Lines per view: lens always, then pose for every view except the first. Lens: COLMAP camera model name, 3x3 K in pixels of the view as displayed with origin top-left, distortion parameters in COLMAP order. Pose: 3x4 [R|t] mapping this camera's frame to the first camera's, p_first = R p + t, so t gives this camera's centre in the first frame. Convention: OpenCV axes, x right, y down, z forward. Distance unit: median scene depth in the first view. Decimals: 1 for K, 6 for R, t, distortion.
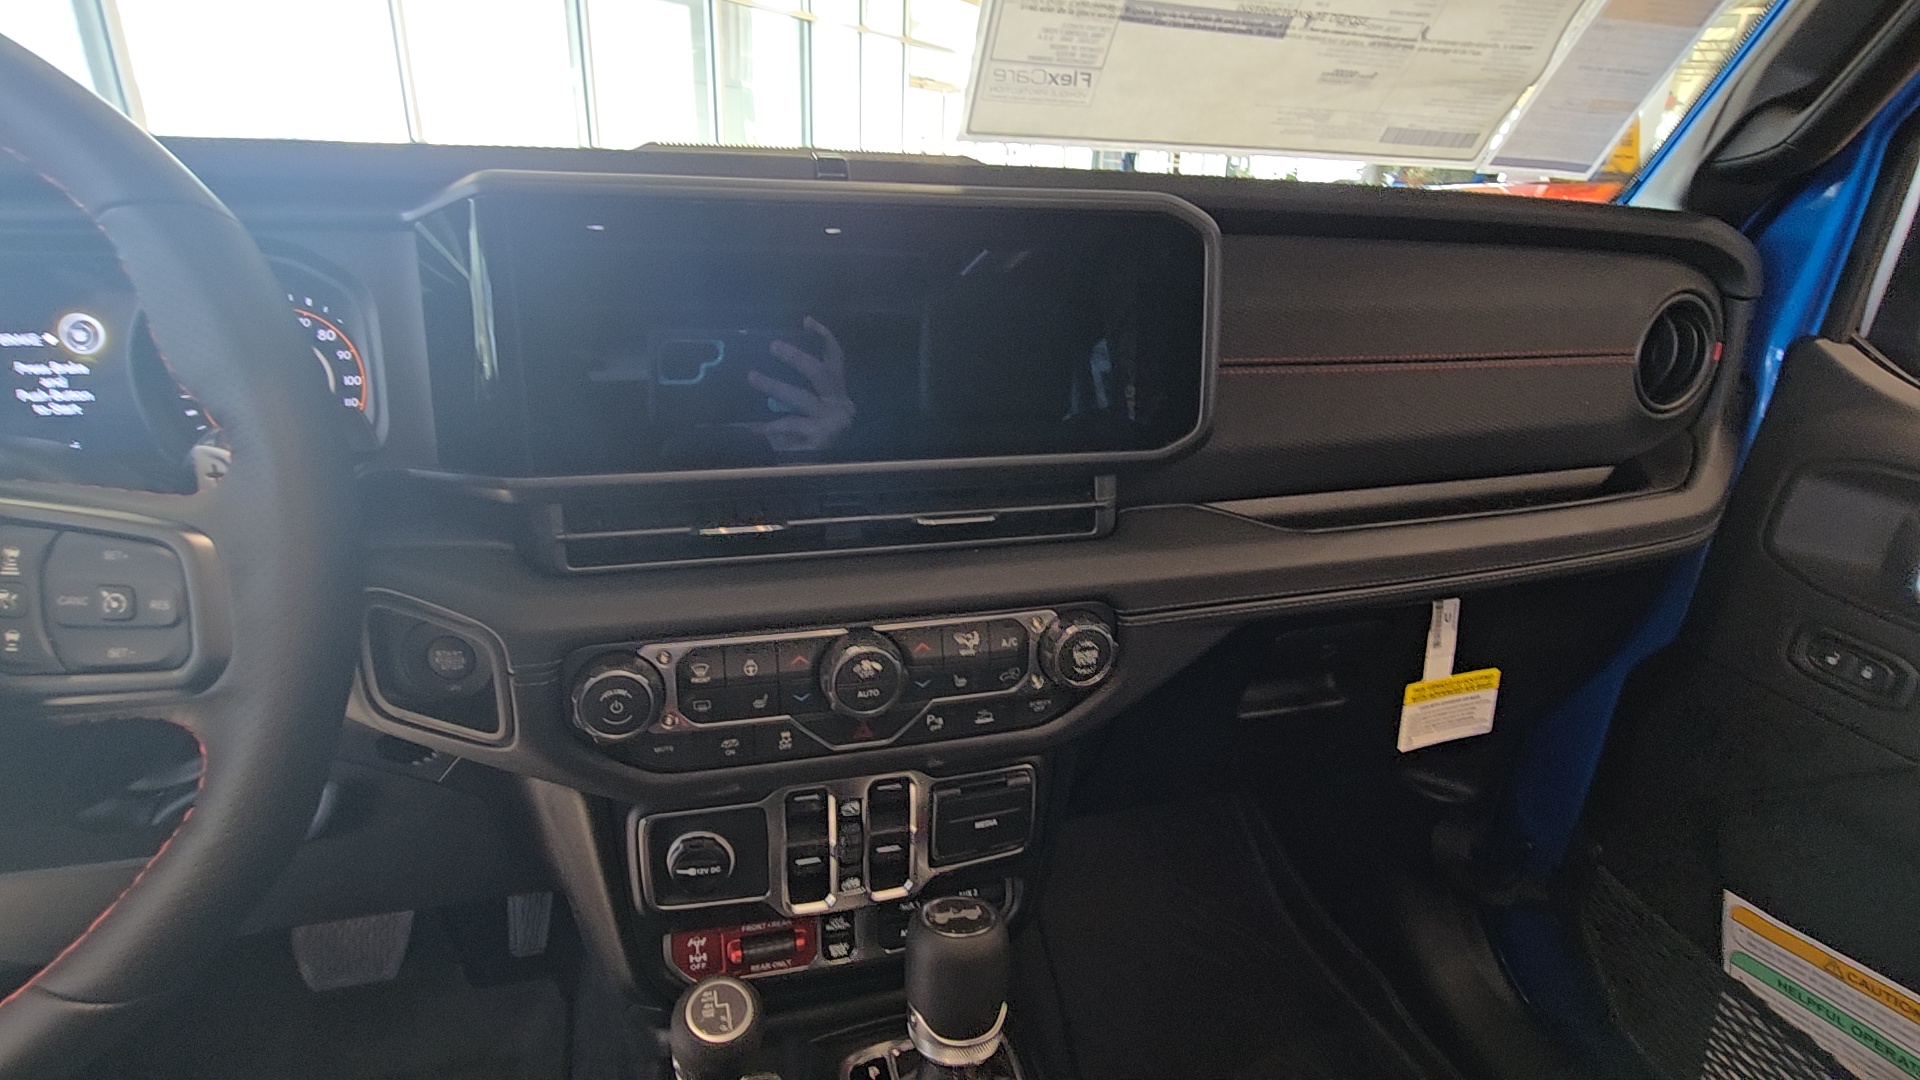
lens RADIAL K [[980.5, 0, 939.2], [0, 980.5, 557.6], [0, 0, 1]] dist [-0.000085, -0.000179]
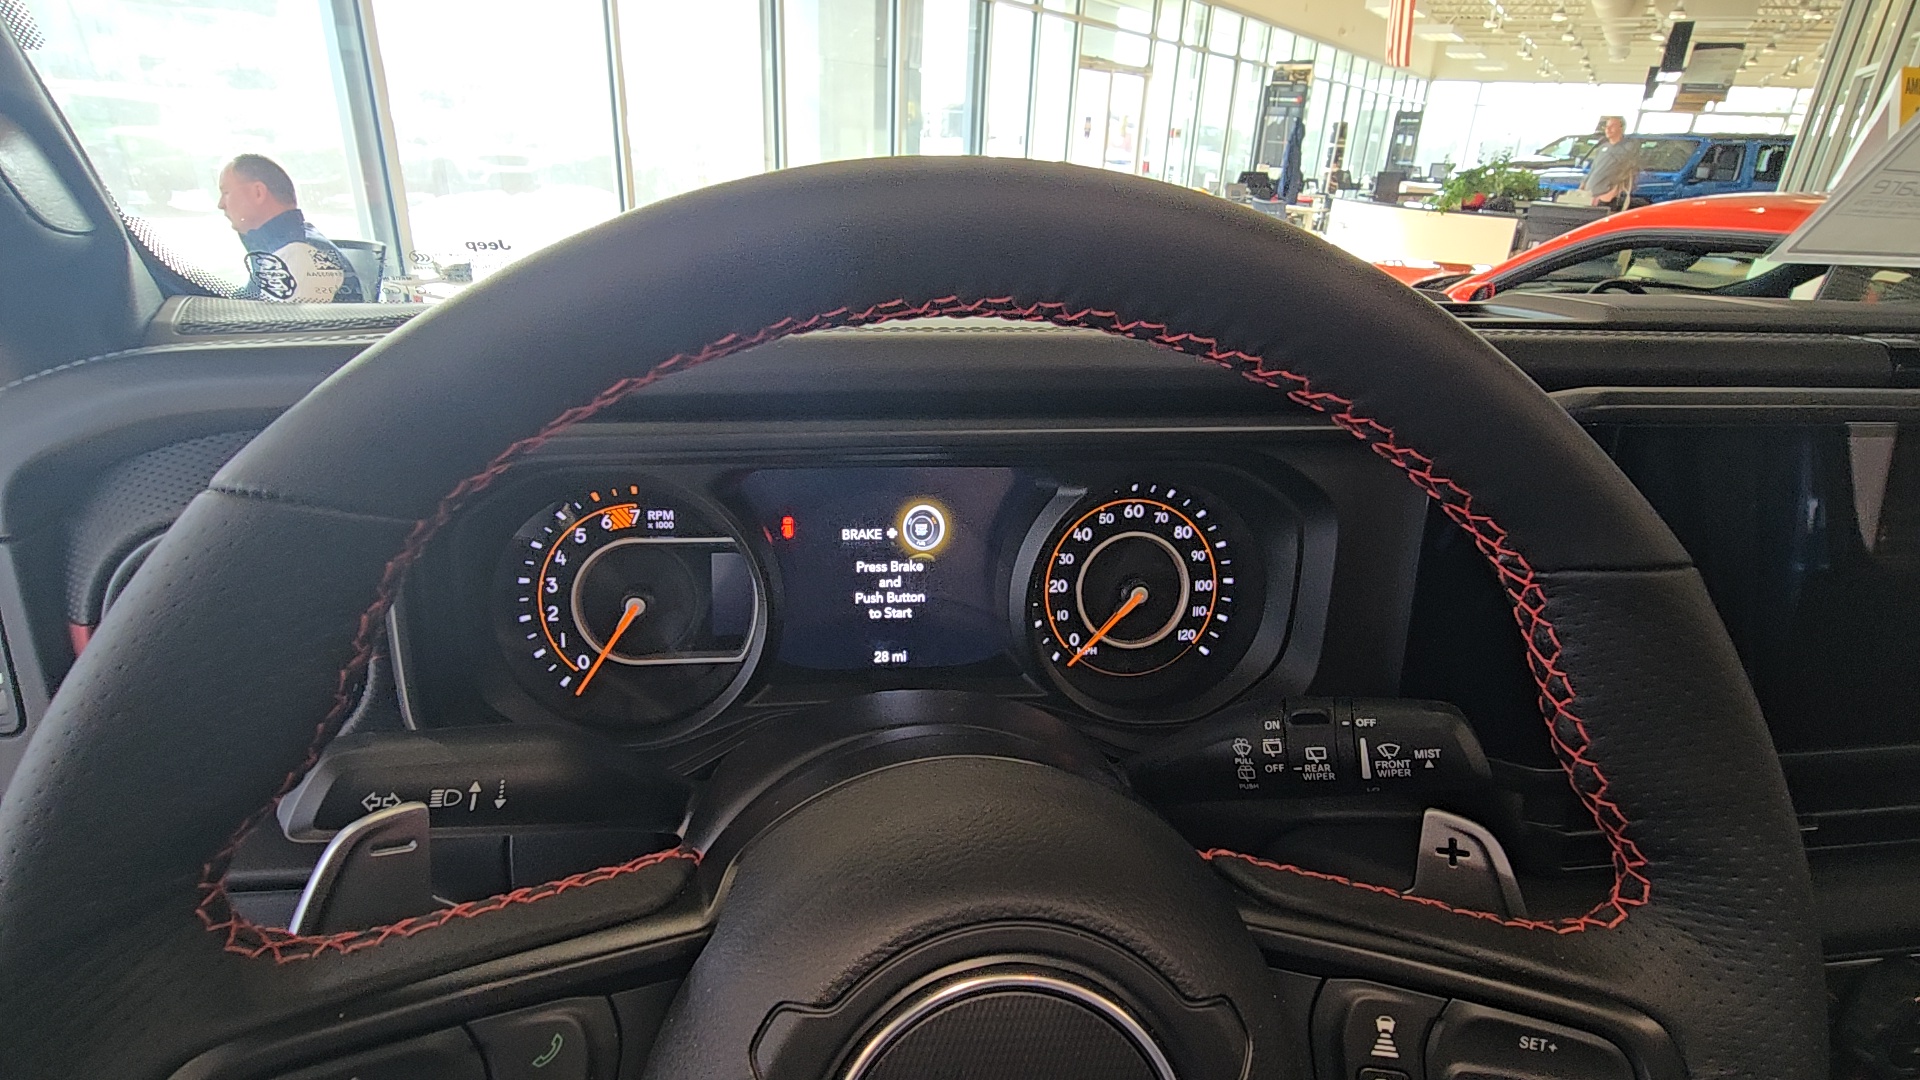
lens RADIAL K [[980.5, 0, 937.3], [0, 980.5, 557.8], [0, 0, 1]] dist [-0.000085, -0.000179]
pose [[0.992358, 0.052978, -0.111440, -0.737183], [-0.050585, 0.998427, 0.024190, -0.214436], [0.112547, -0.018367, 0.993477, 0.146824]]
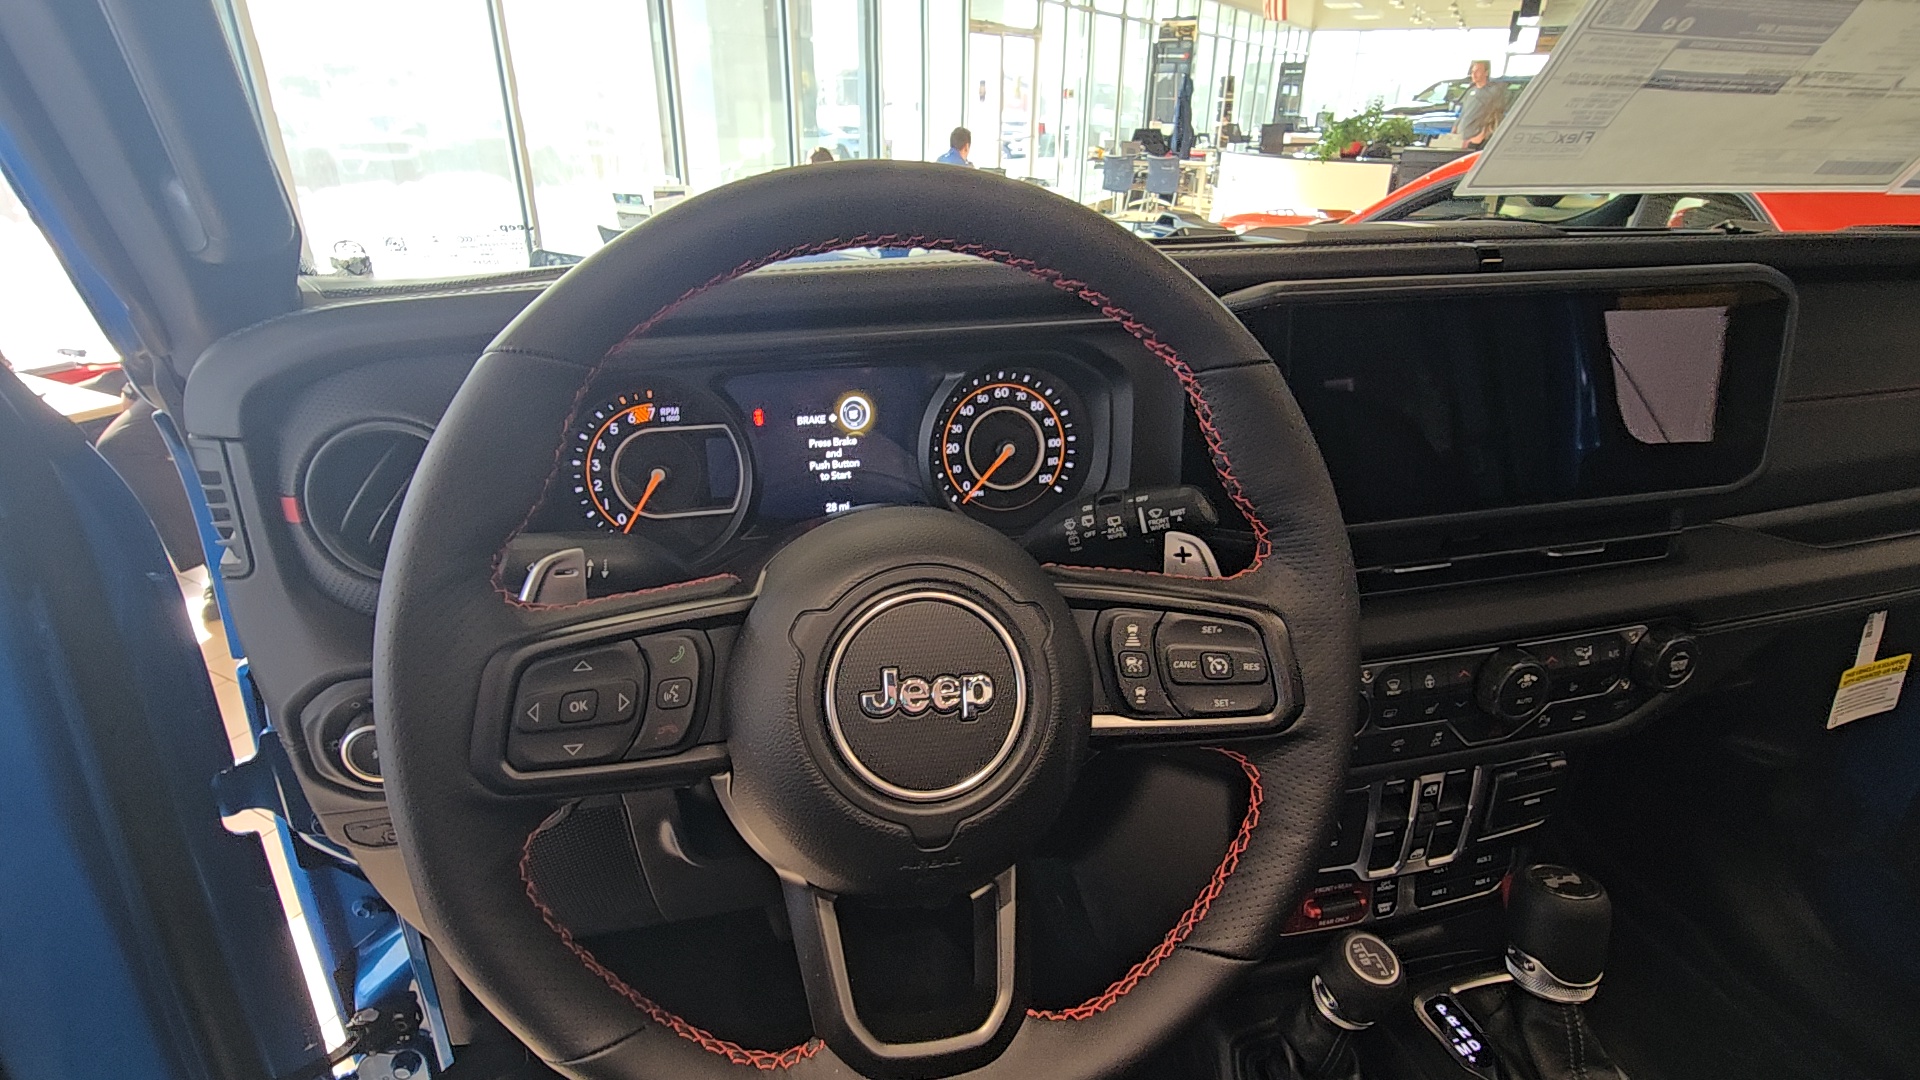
lens RADIAL K [[980.5, 0, 940.9], [0, 980.5, 557.5], [0, 0, 1]] dist [-0.000085, -0.000179]
pose [[0.999237, -0.017465, -0.034931, -0.702271], [0.019256, 0.998481, 0.051623, -0.106427], [0.033976, -0.052256, 0.998056, -0.201913]]
